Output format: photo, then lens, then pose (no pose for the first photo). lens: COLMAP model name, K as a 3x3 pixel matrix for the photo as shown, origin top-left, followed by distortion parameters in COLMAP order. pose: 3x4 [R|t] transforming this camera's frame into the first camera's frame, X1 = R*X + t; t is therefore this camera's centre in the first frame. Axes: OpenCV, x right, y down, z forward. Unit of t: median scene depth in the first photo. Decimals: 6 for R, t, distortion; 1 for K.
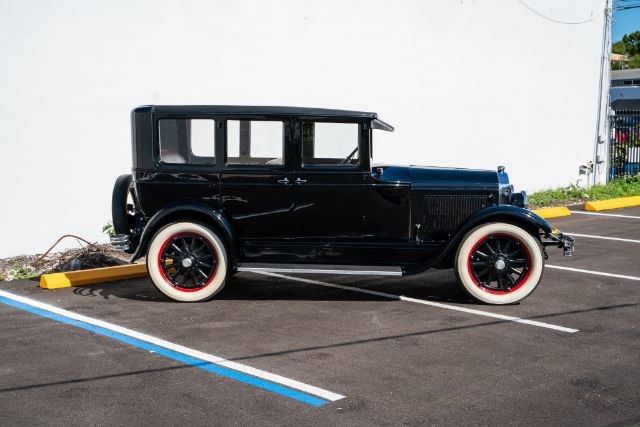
lens RADIAL K [[887.9, 0, 320.0], [0, 887.9, 213.5], [0, 0, 1]] dist [0.116984, 0.033453]
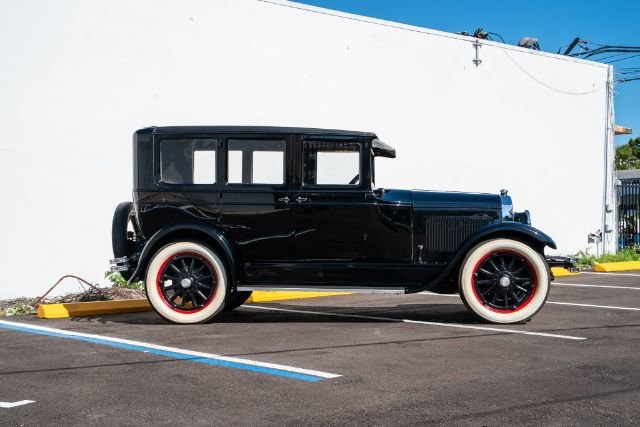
lens RADIAL K [[887.9, 0, 320.0], [0, 887.9, 213.5], [0, 0, 1]] dist [0.116984, 0.033453]
pose [[0.999917, -0.003971, -0.012242, 0.010932], [0.002508, 0.993099, -0.117256, 0.093630], [0.012624, 0.117216, 0.993026, 0.015424]]
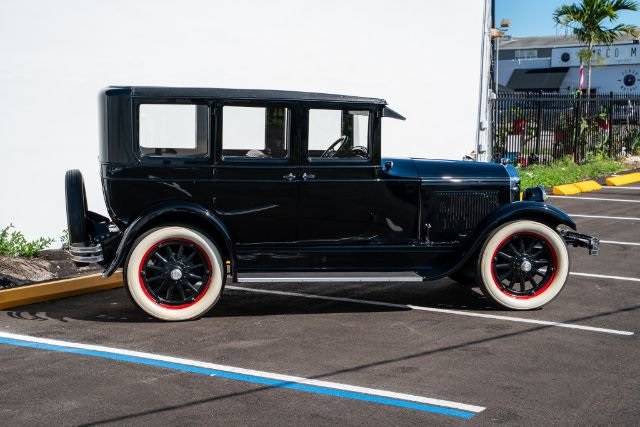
lens RADIAL K [[1122.1, 0, 320.0], [0, 1122.1, 213.5], [0, 0, 1]] dist [0.251131, 0.006489]
pose [[0.968528, -0.016667, 0.248347, -0.278705], [0.017079, 0.999854, 0.000493, -0.000716], [-0.248319, 0.003764, 0.968671, -0.068728]]
